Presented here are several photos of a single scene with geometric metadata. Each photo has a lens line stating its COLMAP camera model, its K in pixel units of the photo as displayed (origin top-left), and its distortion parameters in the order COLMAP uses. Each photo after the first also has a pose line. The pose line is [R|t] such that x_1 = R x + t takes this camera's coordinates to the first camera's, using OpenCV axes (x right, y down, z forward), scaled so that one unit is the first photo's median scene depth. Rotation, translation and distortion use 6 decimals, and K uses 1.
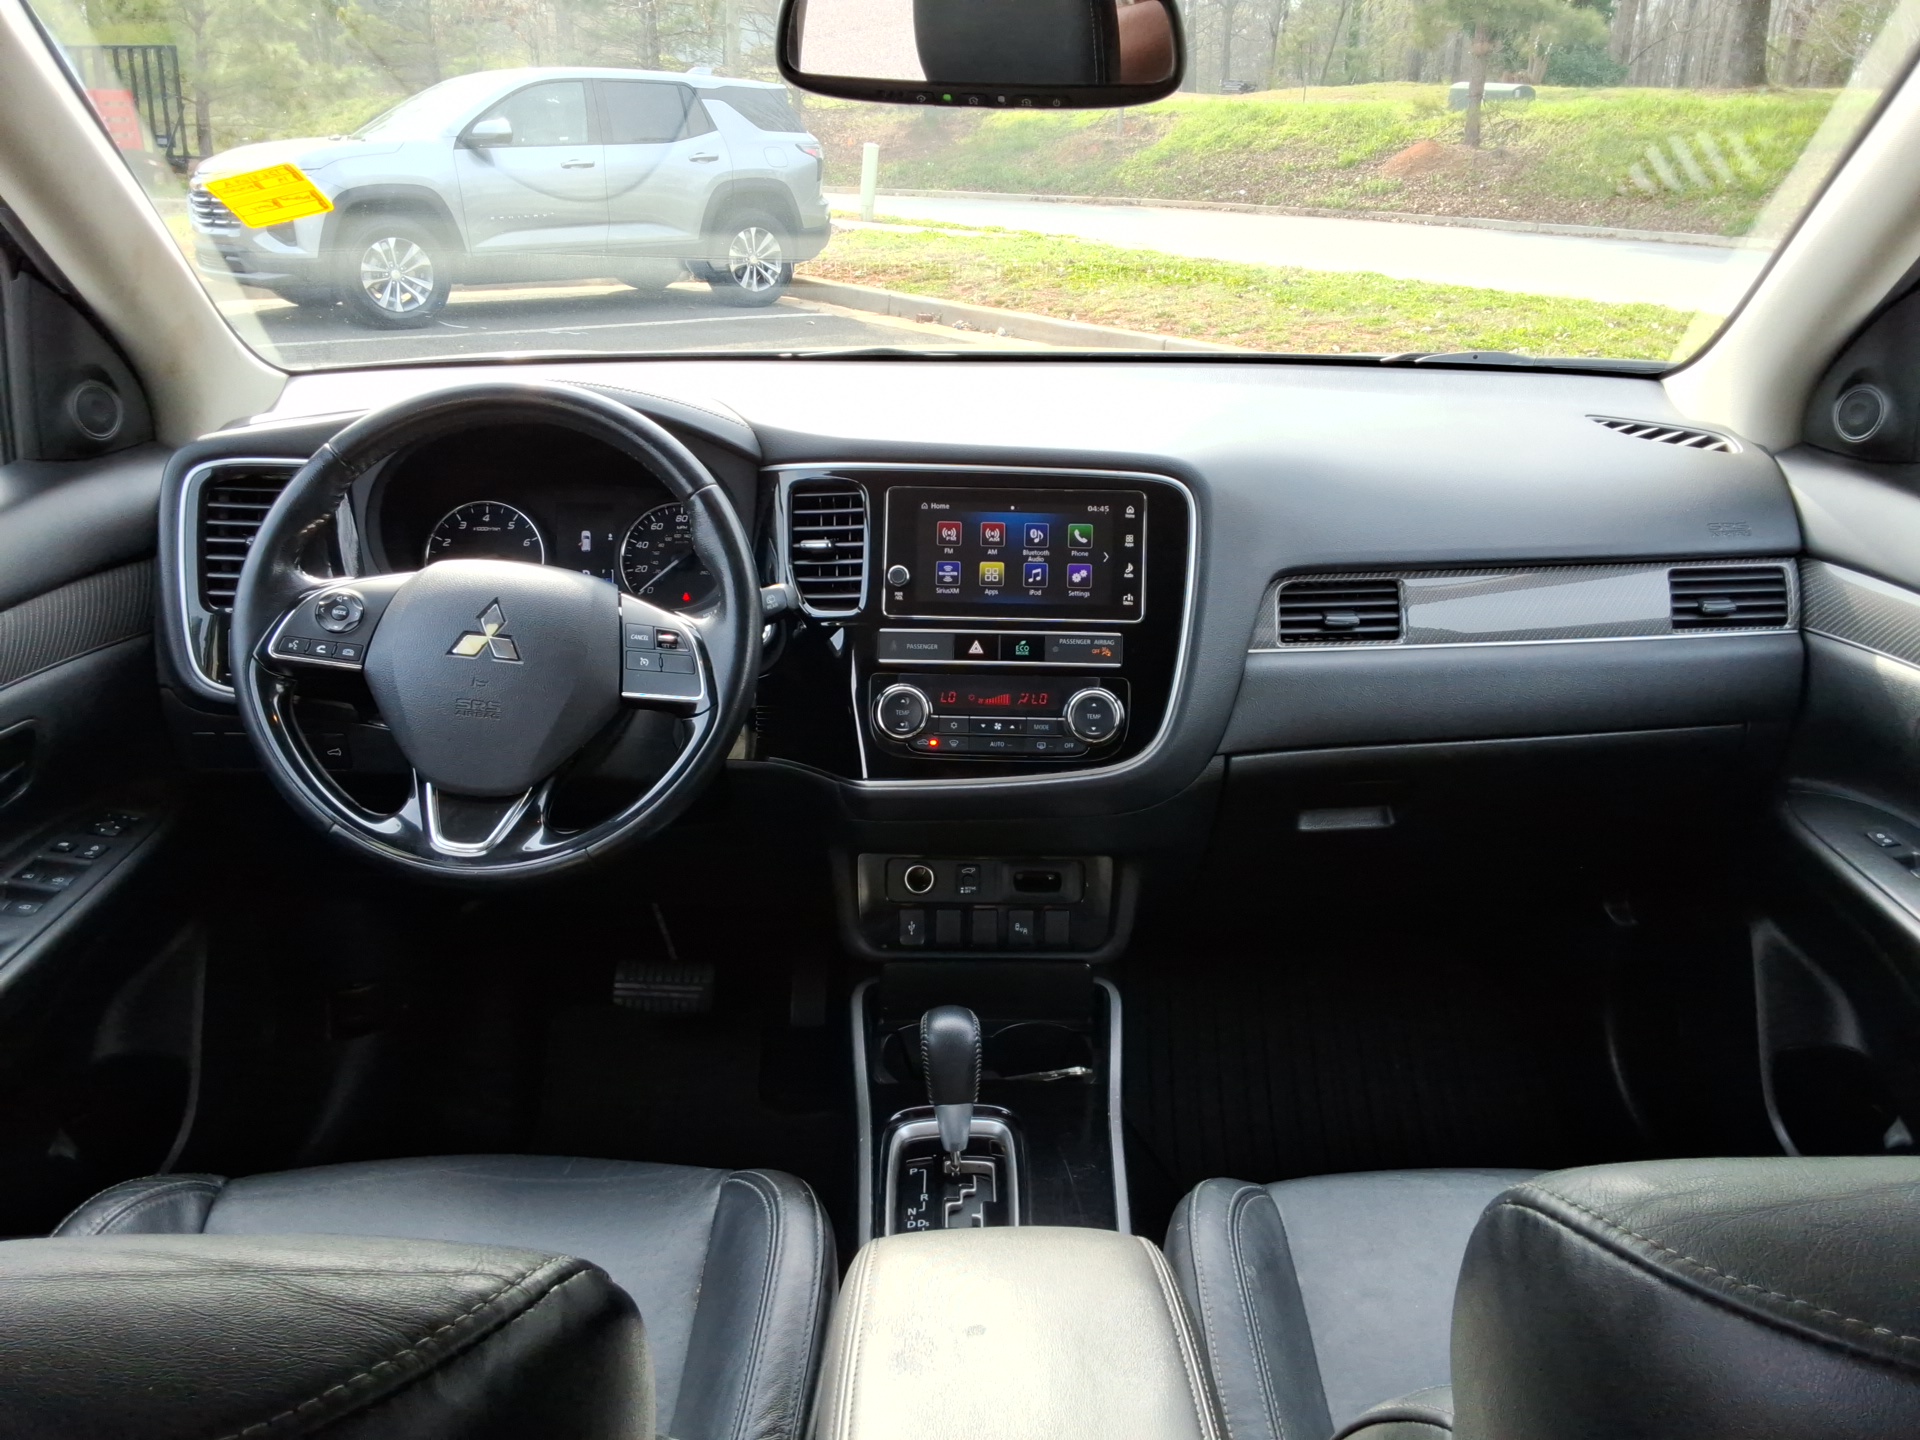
lens RADIAL K [[1537.4, 0, 993.1], [0, 1537.4, 718.2], [0, 0, 1]] dist [0.111551, -0.182979]
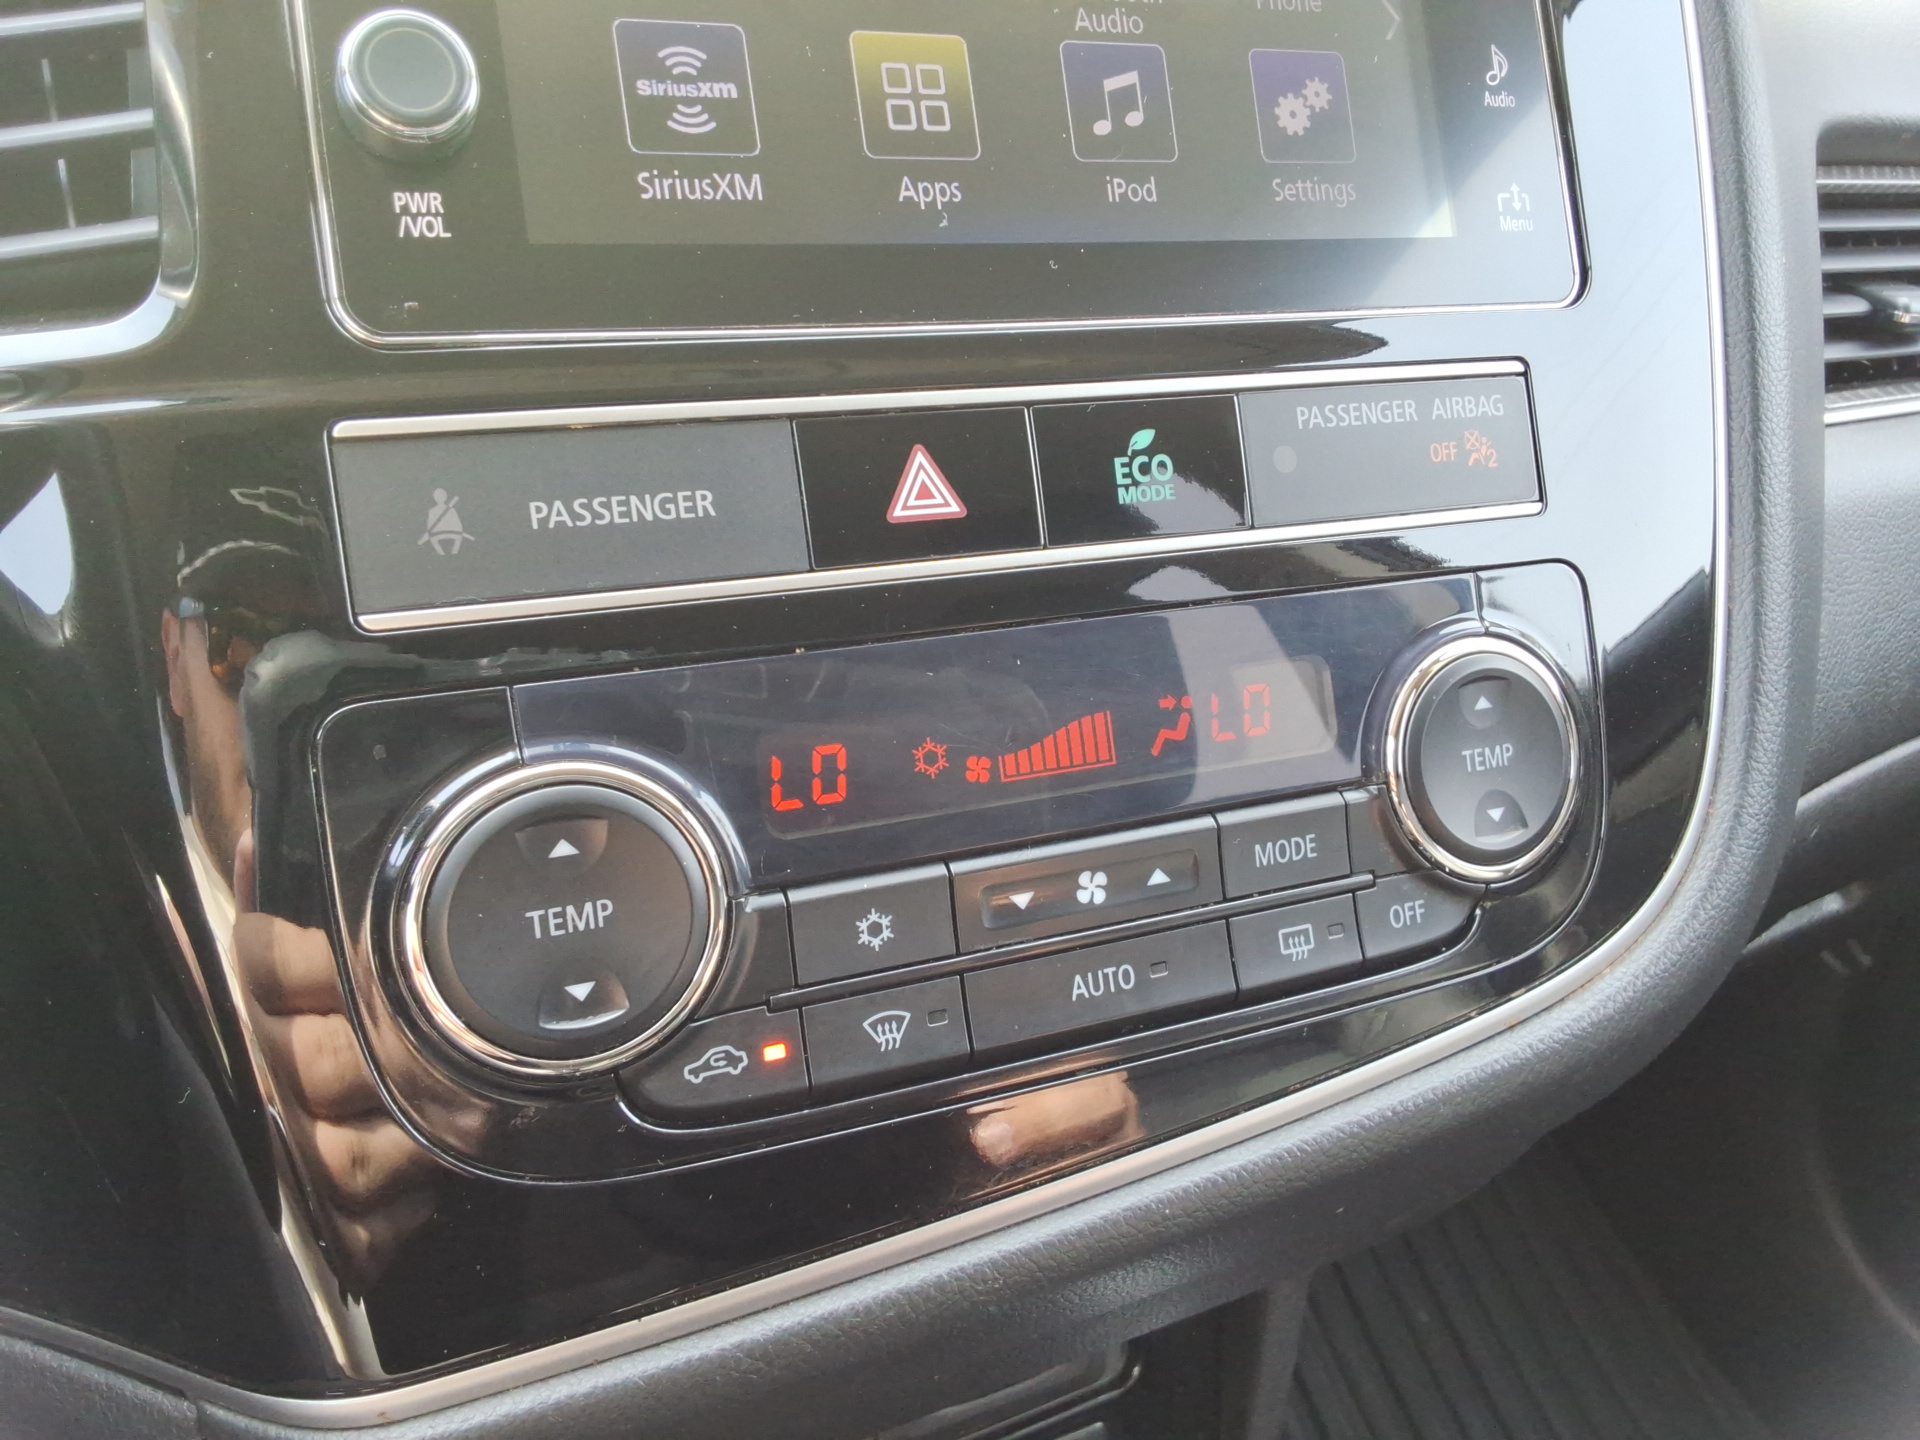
lens RADIAL K [[1537.4, 0, 976.9], [0, 1537.4, 712.2], [0, 0, 1]] dist [0.111551, -0.182979]
pose [[0.893835, -0.148091, 0.423236, -0.085871], [0.134520, 0.988972, 0.061950, -0.029593], [-0.427743, 0.001561, 0.903899, 0.822248]]
